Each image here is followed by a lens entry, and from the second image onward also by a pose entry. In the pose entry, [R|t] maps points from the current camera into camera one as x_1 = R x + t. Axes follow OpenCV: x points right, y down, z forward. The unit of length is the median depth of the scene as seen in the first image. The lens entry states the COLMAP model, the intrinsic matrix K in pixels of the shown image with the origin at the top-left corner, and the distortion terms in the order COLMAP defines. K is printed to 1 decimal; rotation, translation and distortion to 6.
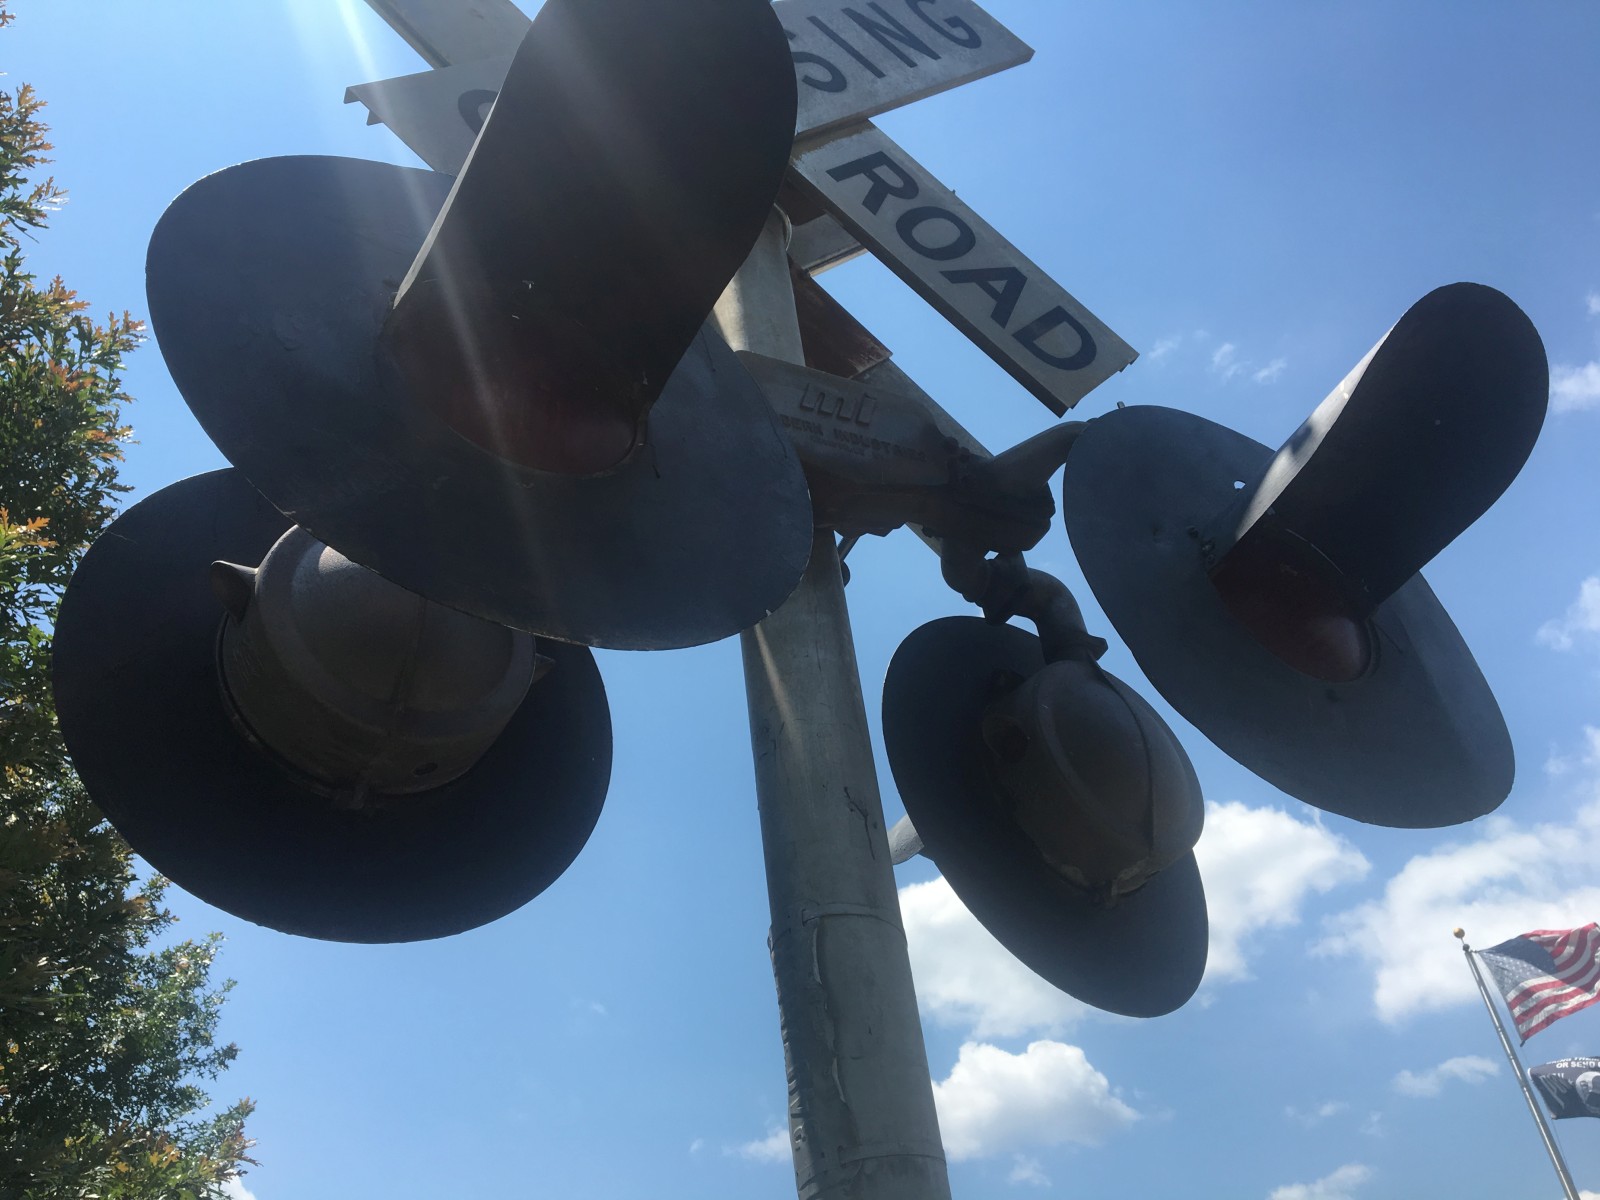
lens RADIAL K [[1383.1, 0, 830.2], [0, 1383.1, 574.6], [0, 0, 1]] dist [0.108504, -0.196049]
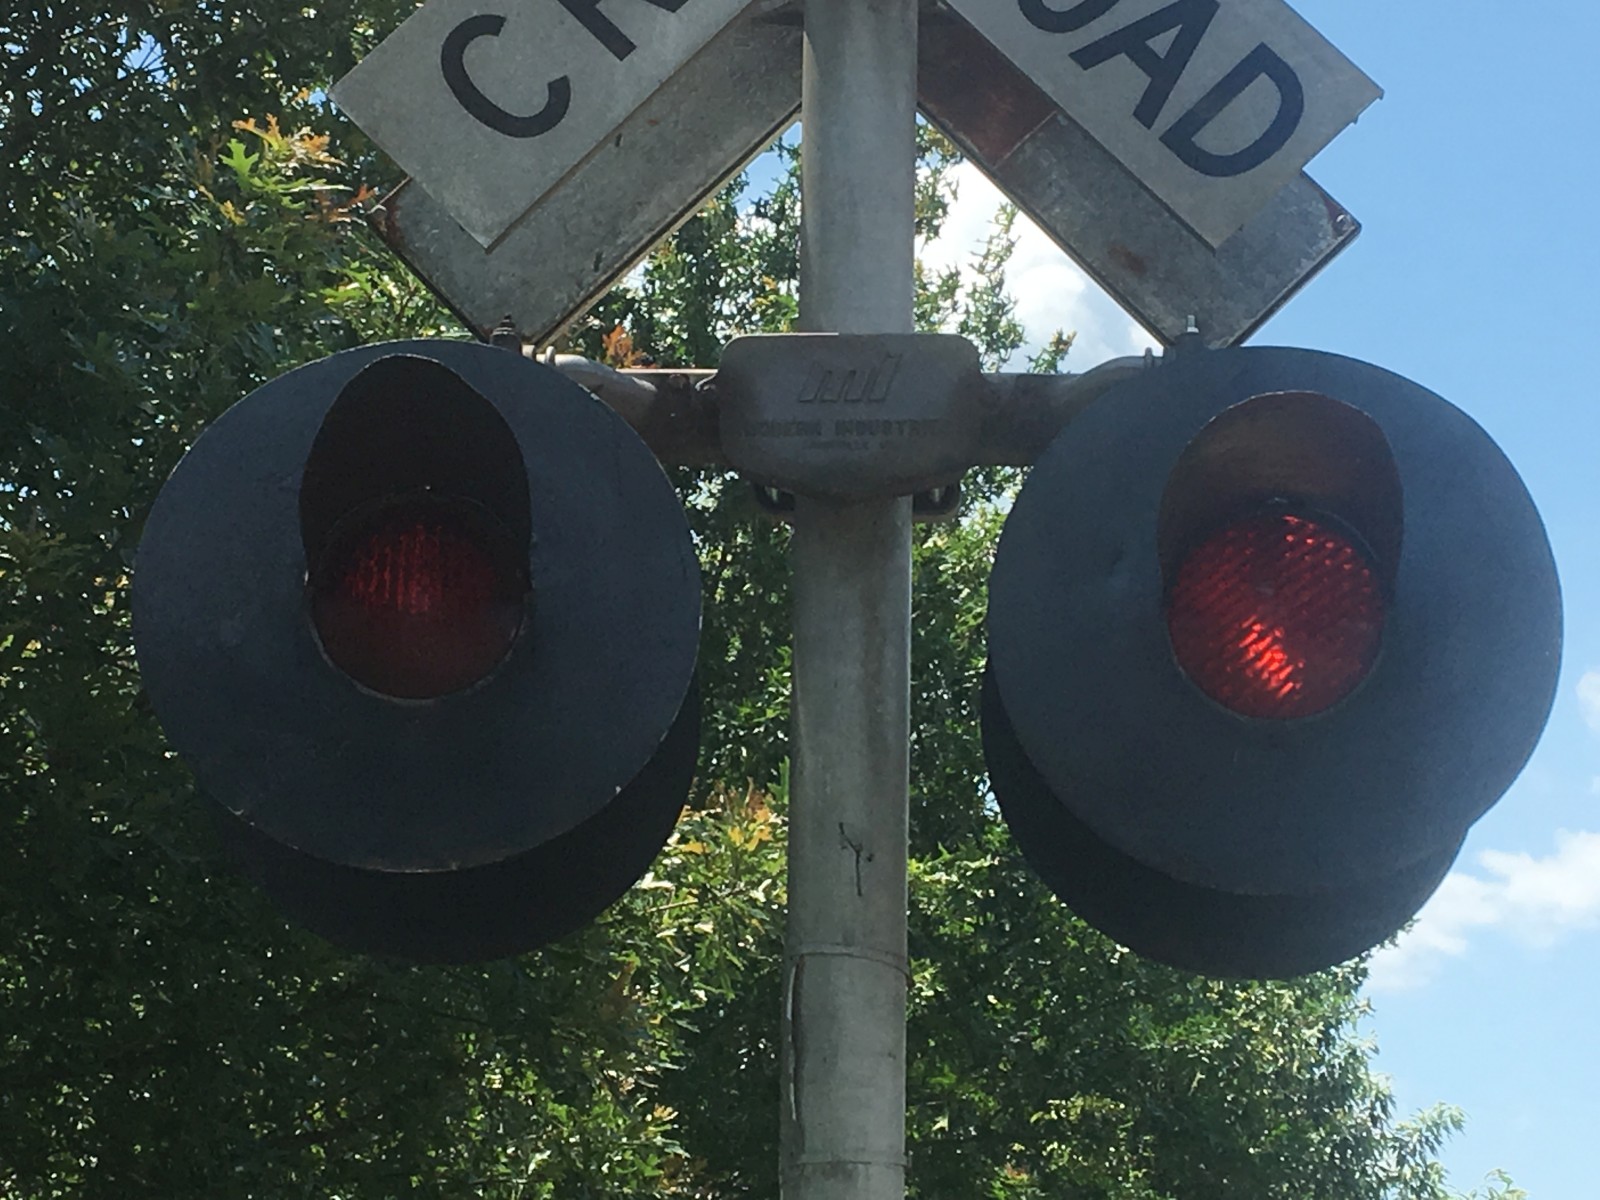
lens RADIAL K [[3817.9, 0, 800.0], [0, 3817.9, 600.0], [0, 0, 1]] dist [-0.017811, -0.156177]
pose [[0.865633, 0.006381, -0.500638, 0.971113], [0.209637, 0.903428, 0.373991, -0.737710], [0.454677, -0.428692, 0.780700, -0.809640]]
